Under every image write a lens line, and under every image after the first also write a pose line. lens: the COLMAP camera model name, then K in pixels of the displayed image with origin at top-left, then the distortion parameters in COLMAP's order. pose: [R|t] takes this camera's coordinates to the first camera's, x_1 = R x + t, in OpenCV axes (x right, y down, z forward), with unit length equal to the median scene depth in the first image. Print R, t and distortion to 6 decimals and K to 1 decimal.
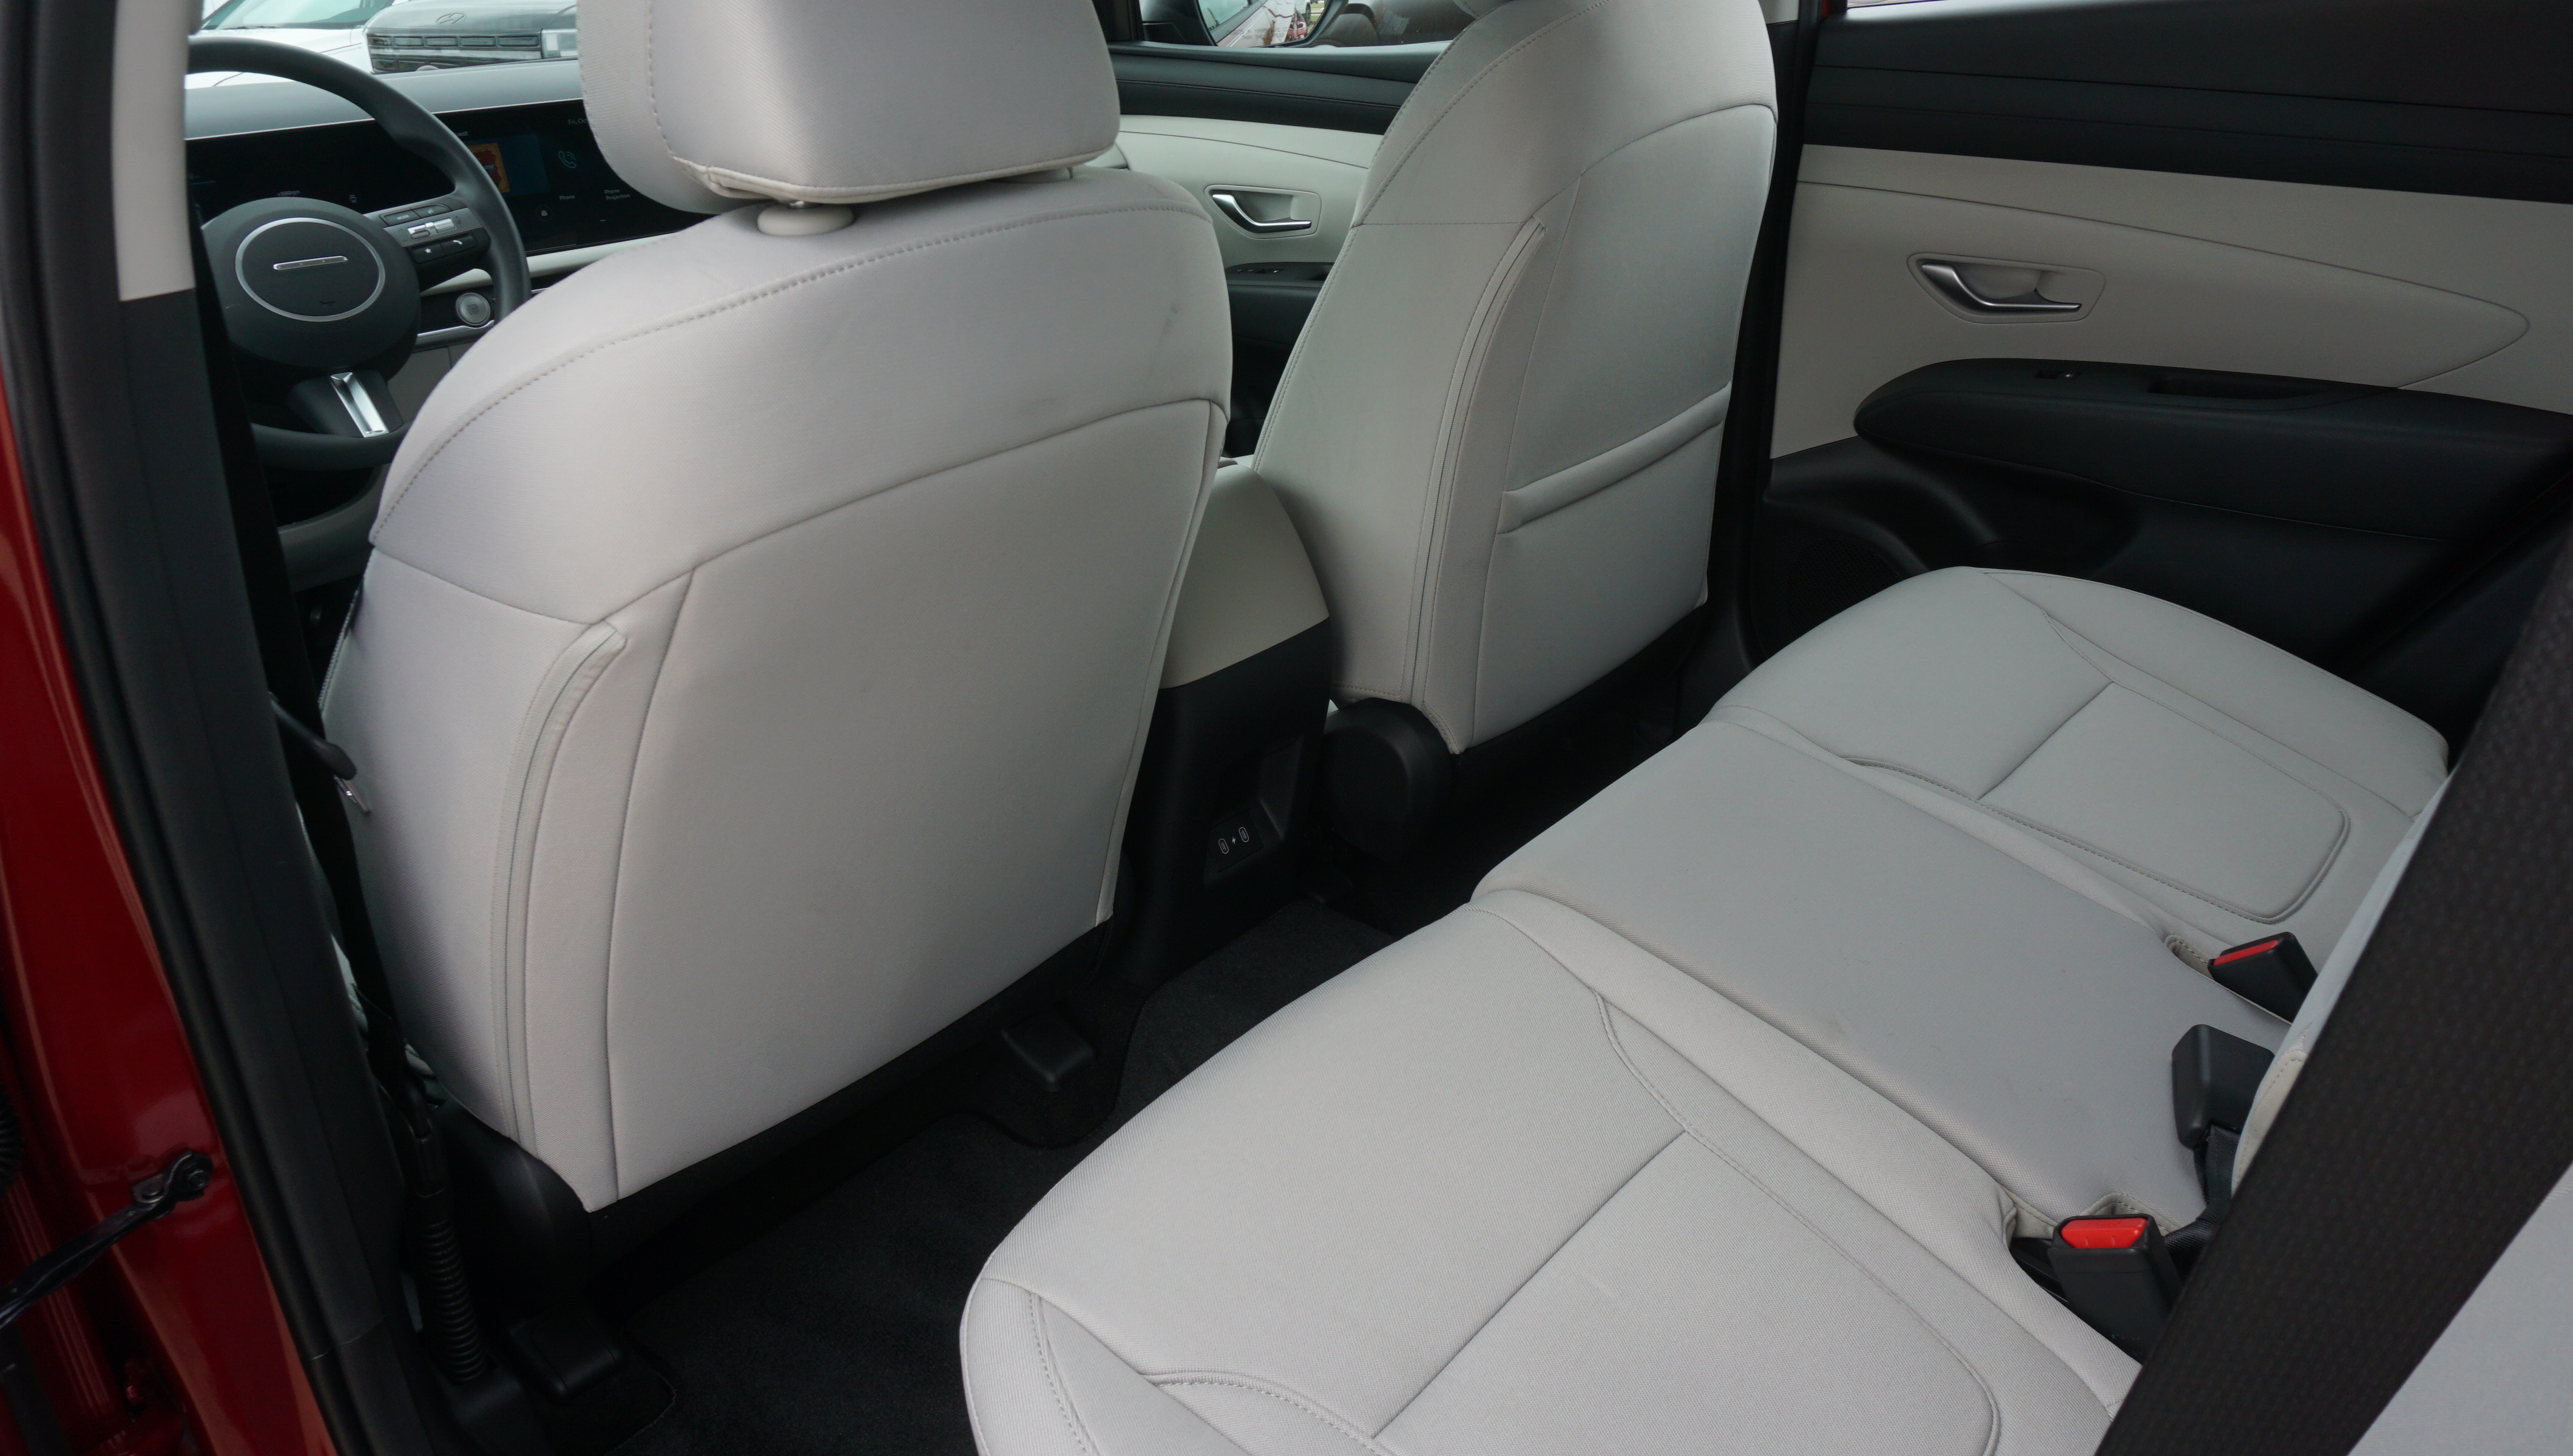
lens RADIAL K [[1705.9, 0, 1286.5], [0, 1705.9, 728.0], [0, 0, 1]] dist [-0.032728, 0.003721]
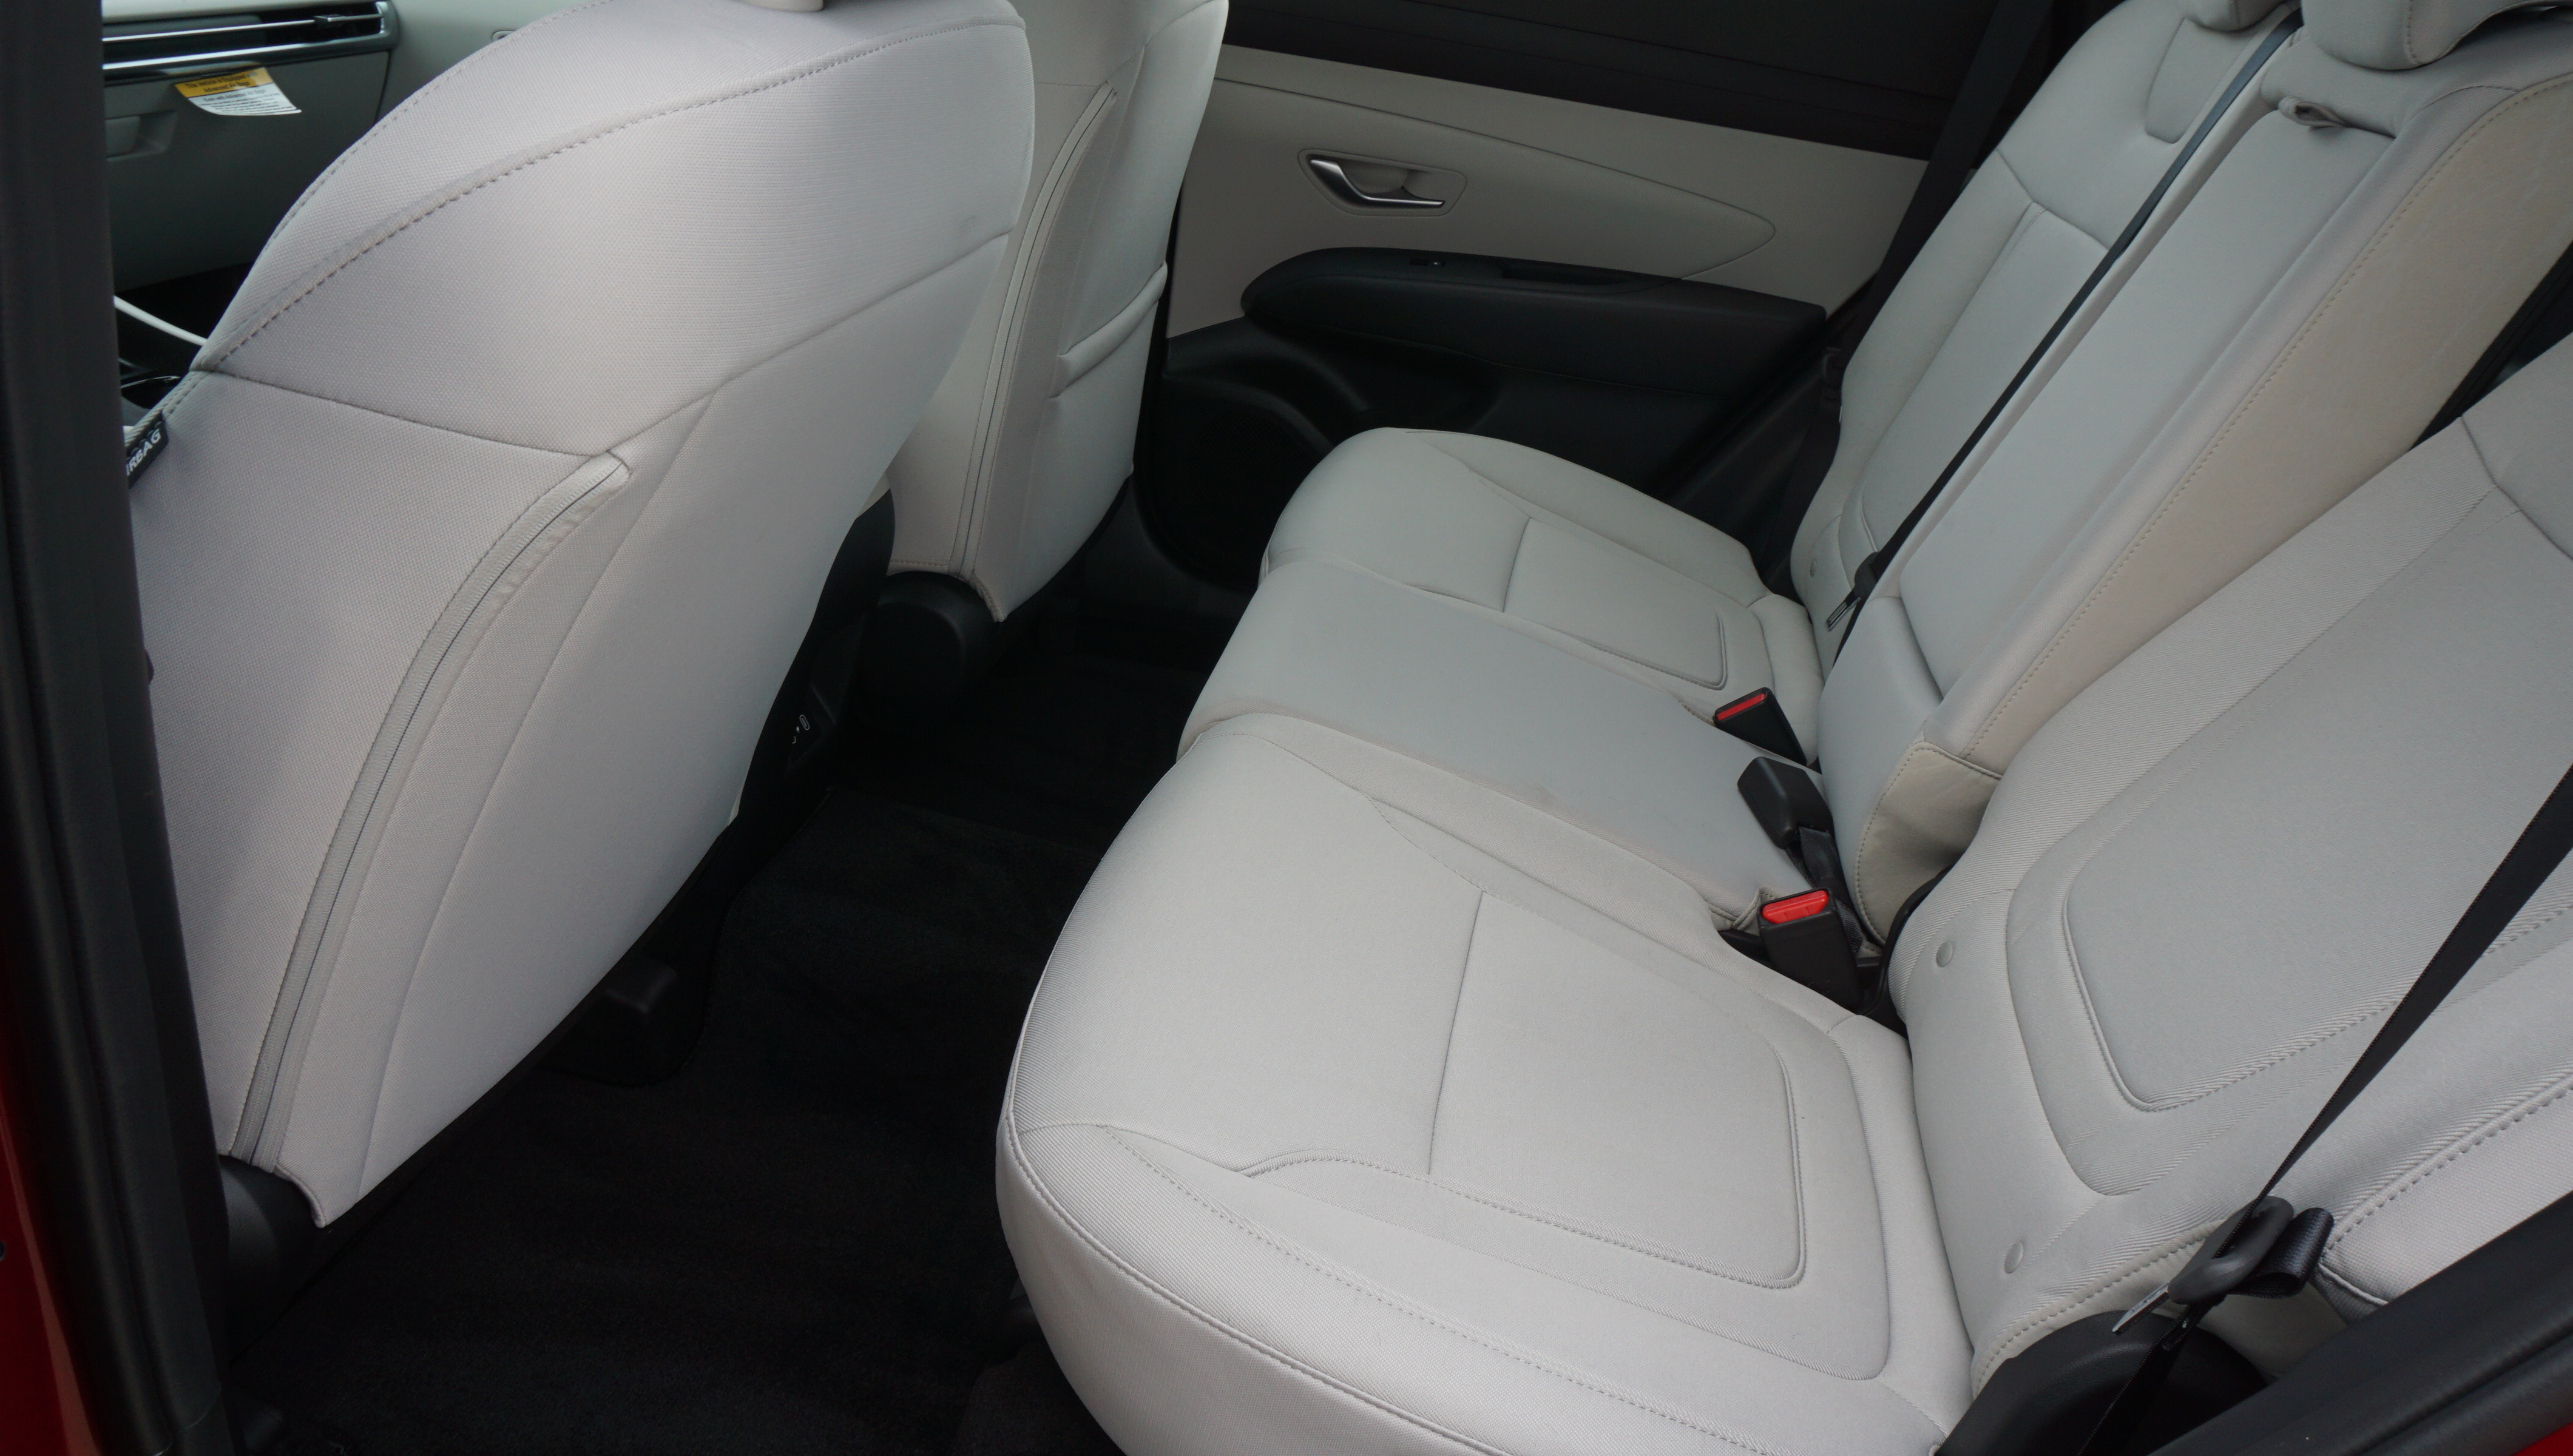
lens RADIAL K [[1705.9, 0, 1286.5], [0, 1705.9, 728.0], [0, 0, 1]] dist [-0.032728, 0.003721]
pose [[0.848659, -0.106495, 0.518109, -0.301199], [0.082124, 0.994173, 0.069828, 0.022445], [-0.522526, -0.016711, 0.852460, 0.055787]]
